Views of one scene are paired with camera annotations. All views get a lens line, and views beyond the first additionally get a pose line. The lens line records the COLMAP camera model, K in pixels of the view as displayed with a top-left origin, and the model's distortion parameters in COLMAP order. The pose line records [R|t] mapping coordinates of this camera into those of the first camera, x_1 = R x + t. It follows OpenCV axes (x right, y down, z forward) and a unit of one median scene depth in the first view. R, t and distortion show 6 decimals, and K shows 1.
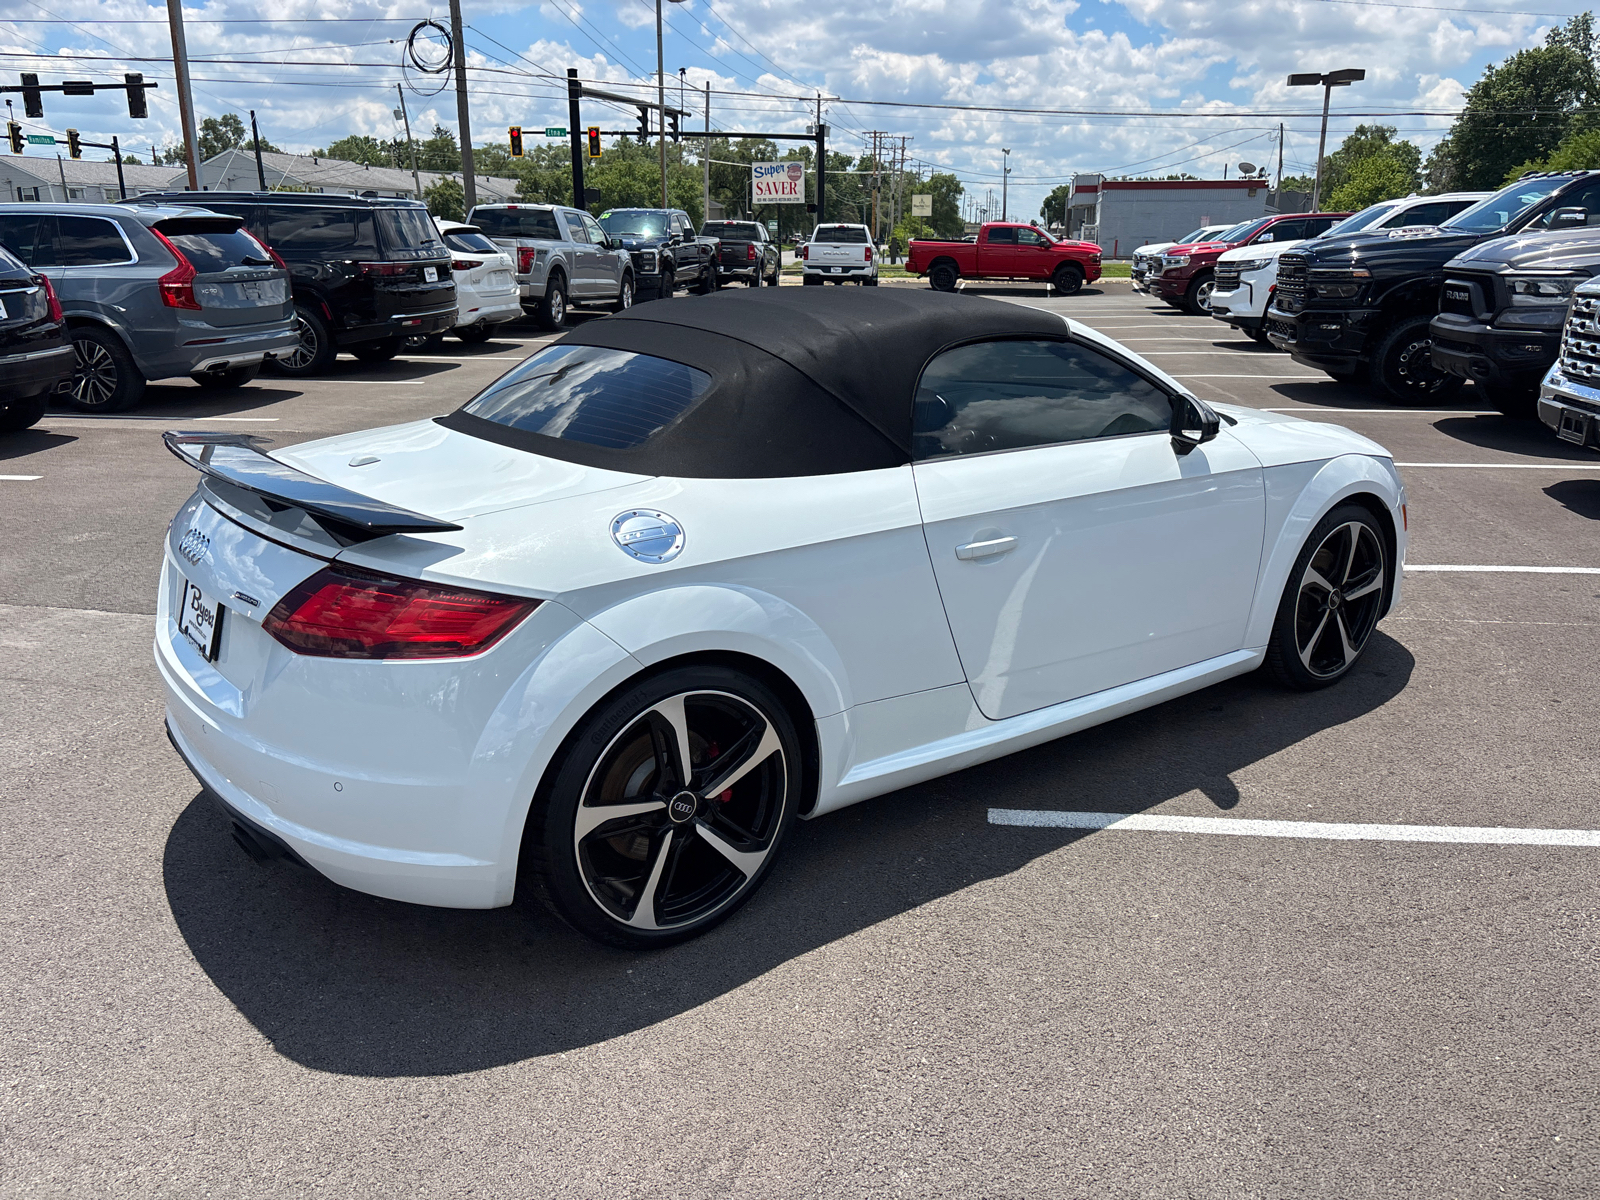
lens RADIAL K [[1223.5, 0, 804.5], [0, 1223.5, 608.2], [0, 0, 1]] dist [0.046195, -0.052129]
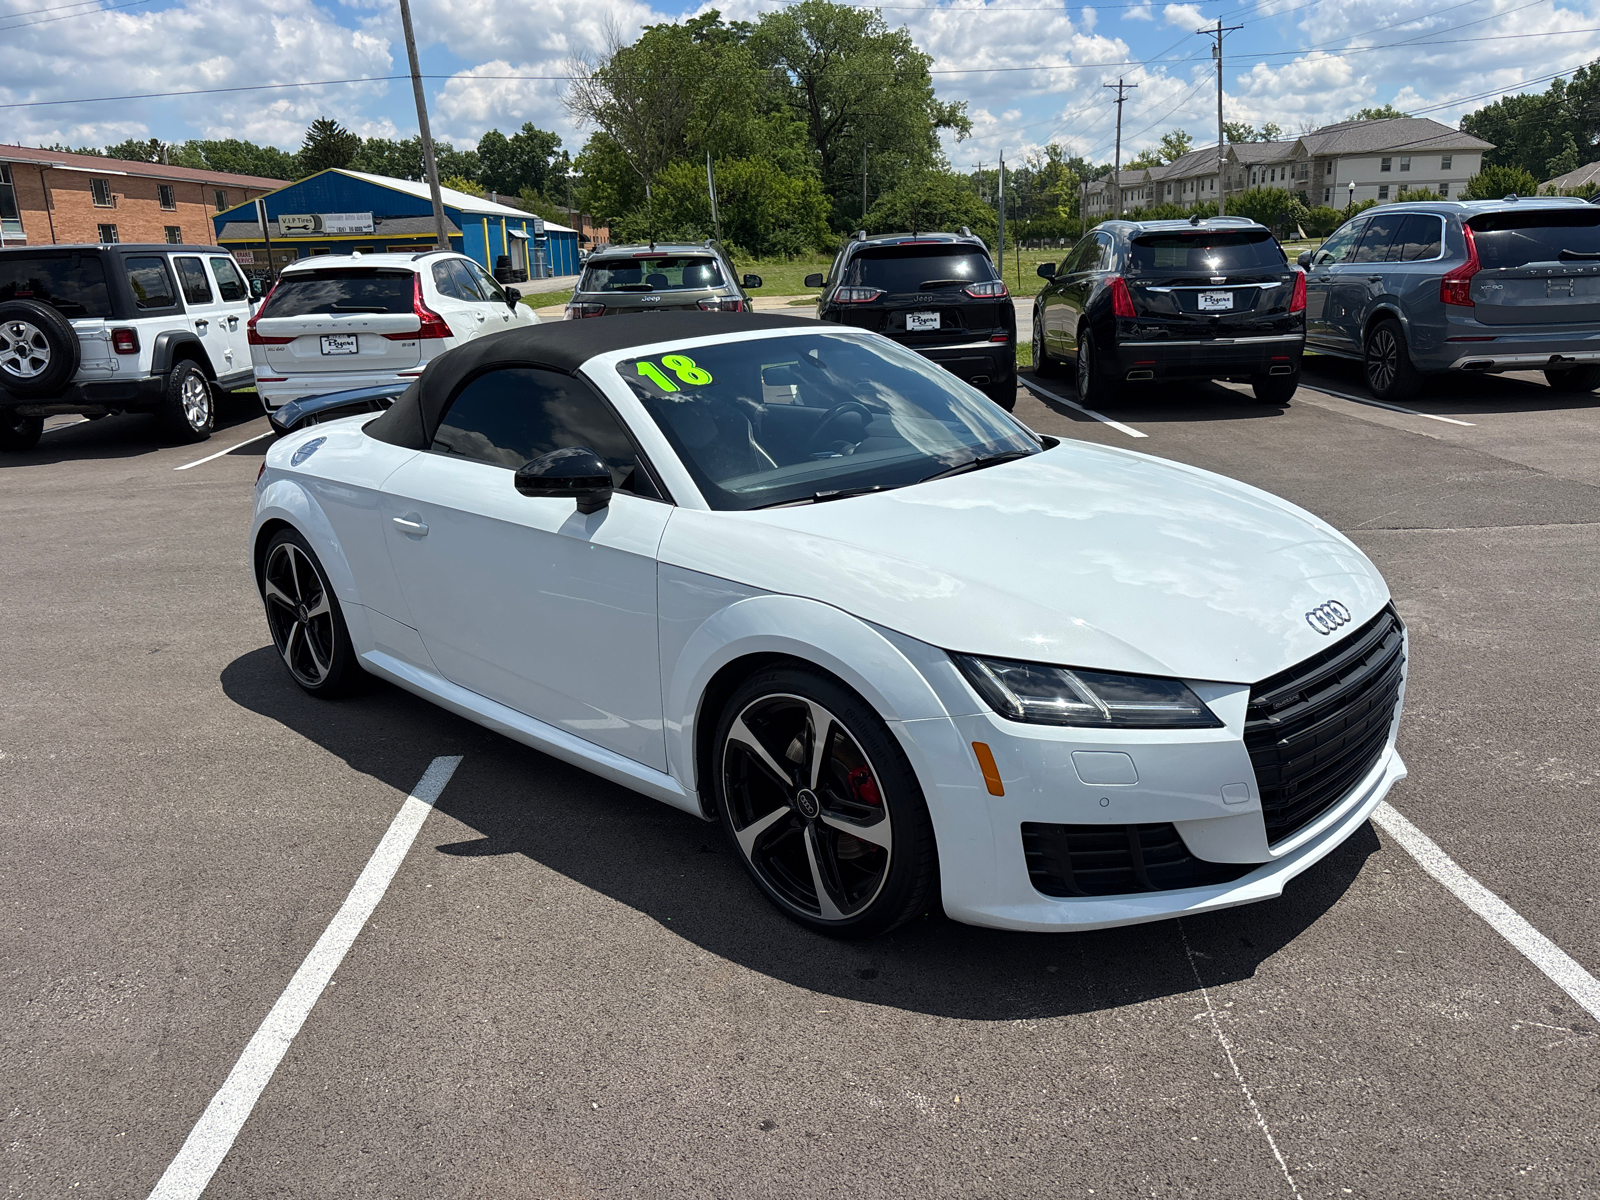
lens RADIAL K [[1222.4, 0, 800.0], [0, 1222.4, 600.0], [0, 0, 1]] dist [0.046625, -0.051820]
pose [[0.135619, 0.265523, -0.954518, 0.211723], [-0.252059, 0.940966, 0.225940, -0.054057], [0.958162, 0.209954, 0.194540, 0.172225]]
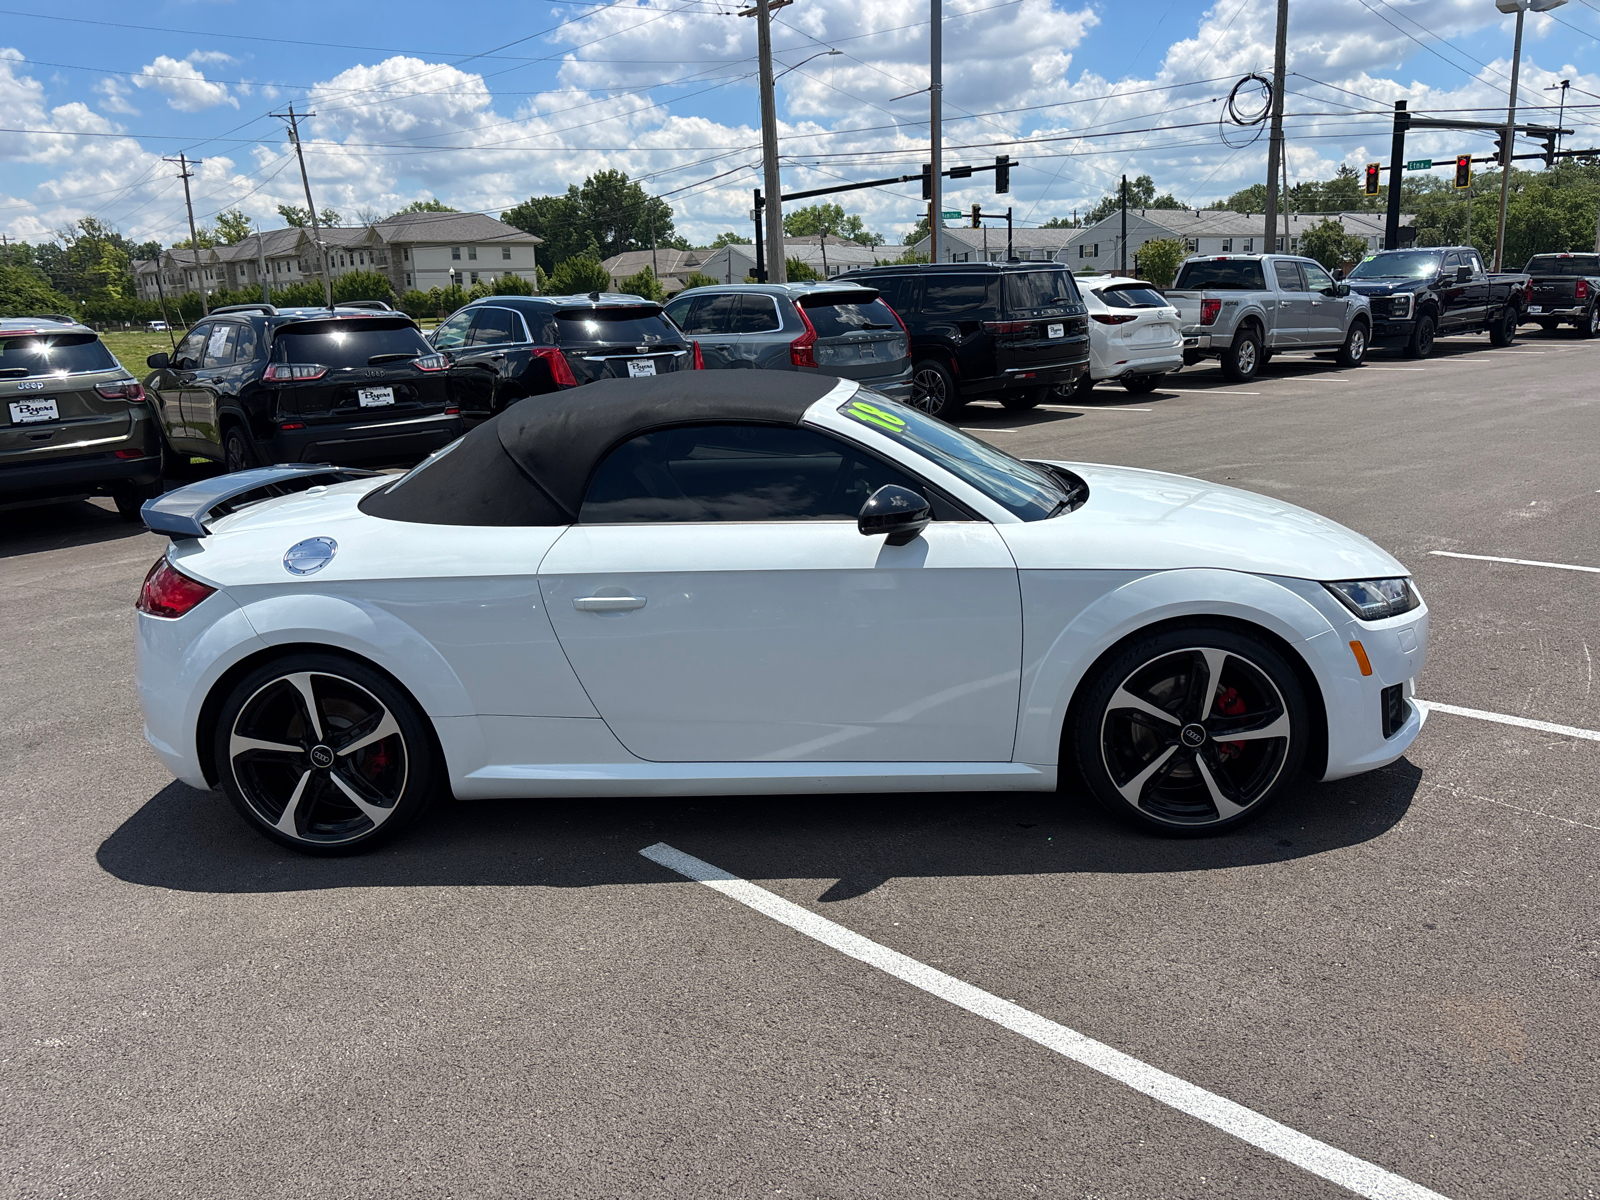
lens RADIAL K [[1245.4, 0, 819.2], [0, 1245.4, 597.6], [0, 0, 1]] dist [0.000653, 0.004971]
pose [[0.764063, 0.123029, -0.633302, 0.155101], [-0.149761, 0.988657, 0.011379, -0.014663], [0.627519, 0.086150, 0.773821, 0.033590]]
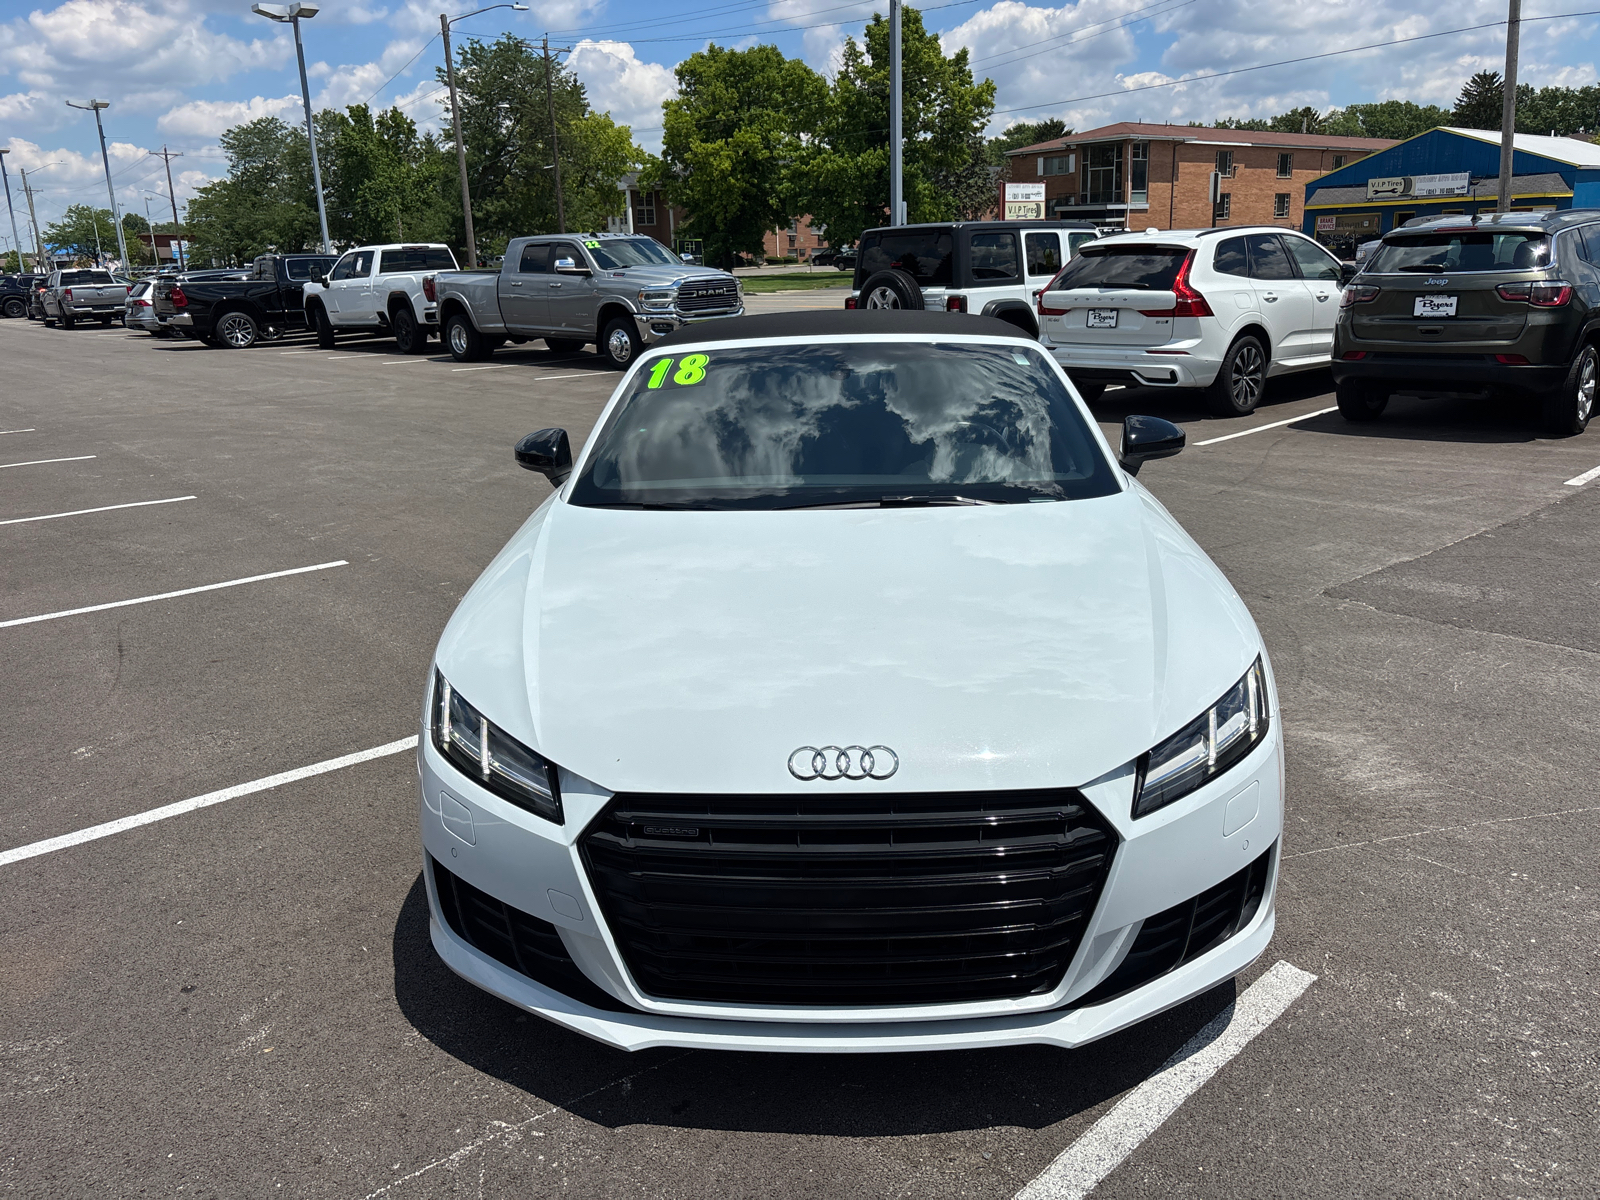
lens RADIAL K [[1222.7, 0, 845.4], [0, 1222.7, 586.2], [0, 0, 1]] dist [0.065315, -0.068339]
pose [[-0.649681, 0.217772, -0.728347, 0.161836], [-0.190376, 0.880955, 0.433216, -0.094150], [0.735983, 0.420112, -0.530881, 0.304165]]
